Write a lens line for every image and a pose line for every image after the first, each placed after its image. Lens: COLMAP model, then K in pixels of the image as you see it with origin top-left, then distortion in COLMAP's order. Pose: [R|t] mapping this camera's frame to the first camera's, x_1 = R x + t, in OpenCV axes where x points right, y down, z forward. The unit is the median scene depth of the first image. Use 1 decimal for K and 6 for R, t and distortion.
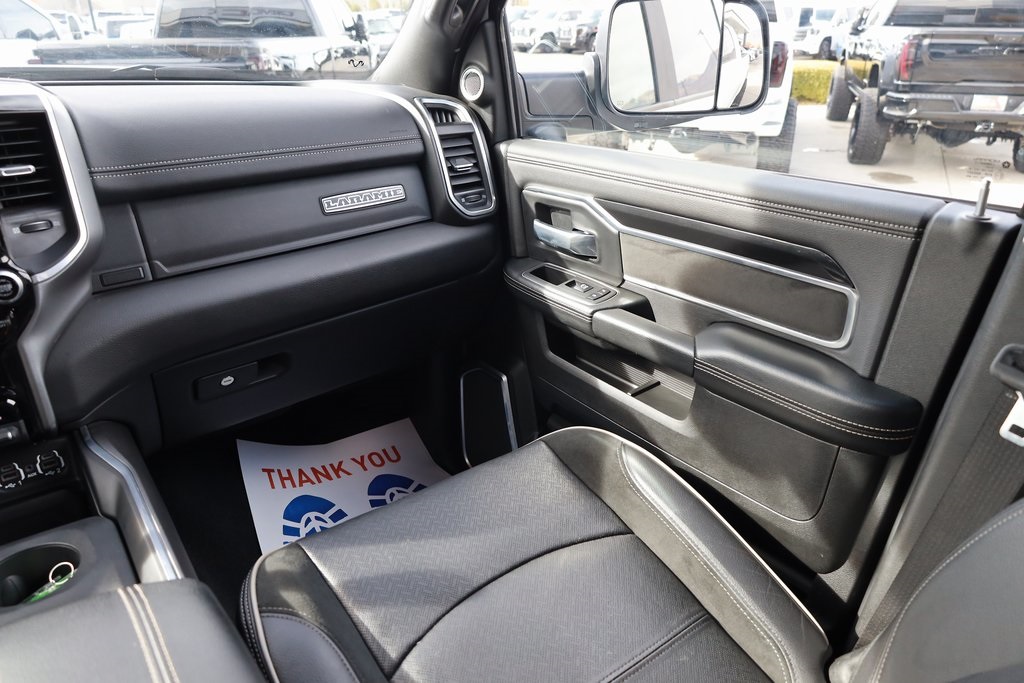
lens RADIAL K [[698.4, 0, 512.6], [0, 698.4, 346.2], [0, 0, 1]] dist [-0.010628, -0.007794]
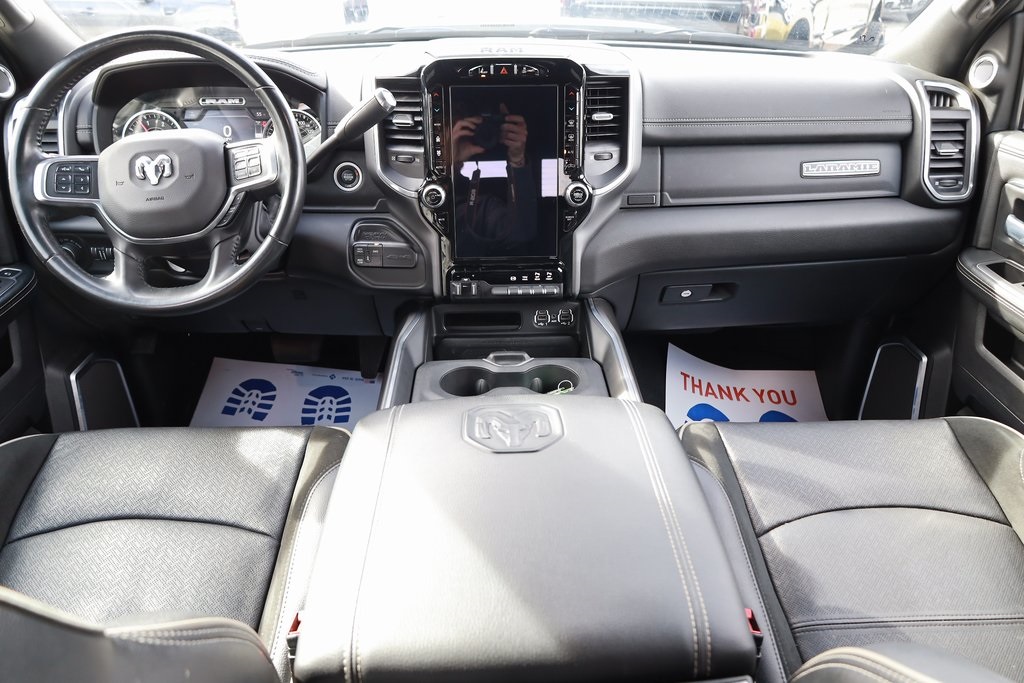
lens RADIAL K [[698.4, 0, 512.6], [0, 698.4, 346.2], [0, 0, 1]] dist [-0.010628, -0.007794]
pose [[0.814767, 0.284788, -0.505026, 0.006216], [-0.241510, 0.958590, 0.150925, 0.022022], [0.527094, -0.001000, 0.849806, -0.225069]]
